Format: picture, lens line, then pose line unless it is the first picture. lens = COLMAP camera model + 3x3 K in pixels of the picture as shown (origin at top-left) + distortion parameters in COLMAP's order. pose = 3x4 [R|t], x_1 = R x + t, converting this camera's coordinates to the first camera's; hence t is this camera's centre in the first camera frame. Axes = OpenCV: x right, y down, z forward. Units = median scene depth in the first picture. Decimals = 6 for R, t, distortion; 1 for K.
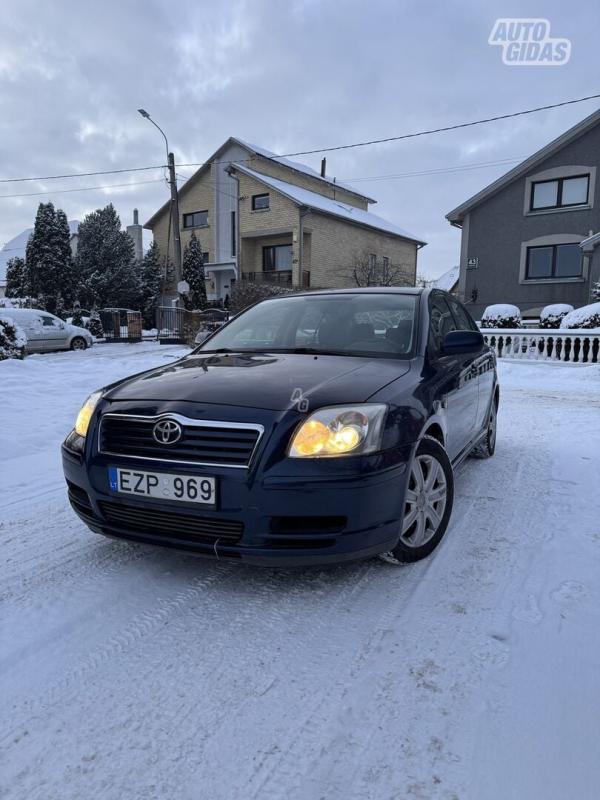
lens RADIAL K [[554.8, 0, 293.0], [0, 554.8, 402.0], [0, 0, 1]] dist [0.038469, -0.022354]
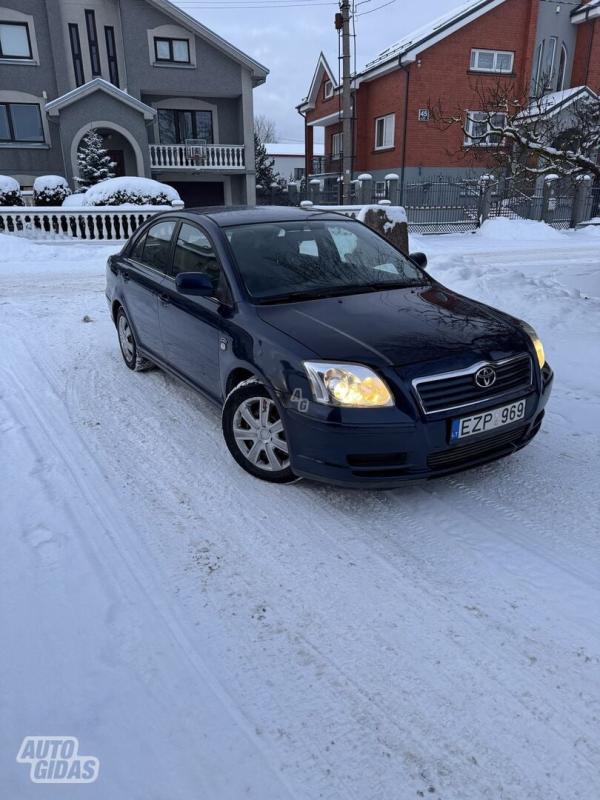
lens RADIAL K [[554.8, 0, 303.8], [0, 554.8, 402.1], [0, 0, 1]] dist [0.038469, -0.022354]
pose [[0.588098, -0.299427, 0.751322, -0.183481], [0.123440, 0.951292, 0.282499, -0.038114], [-0.799314, -0.073393, 0.596414, 0.076171]]
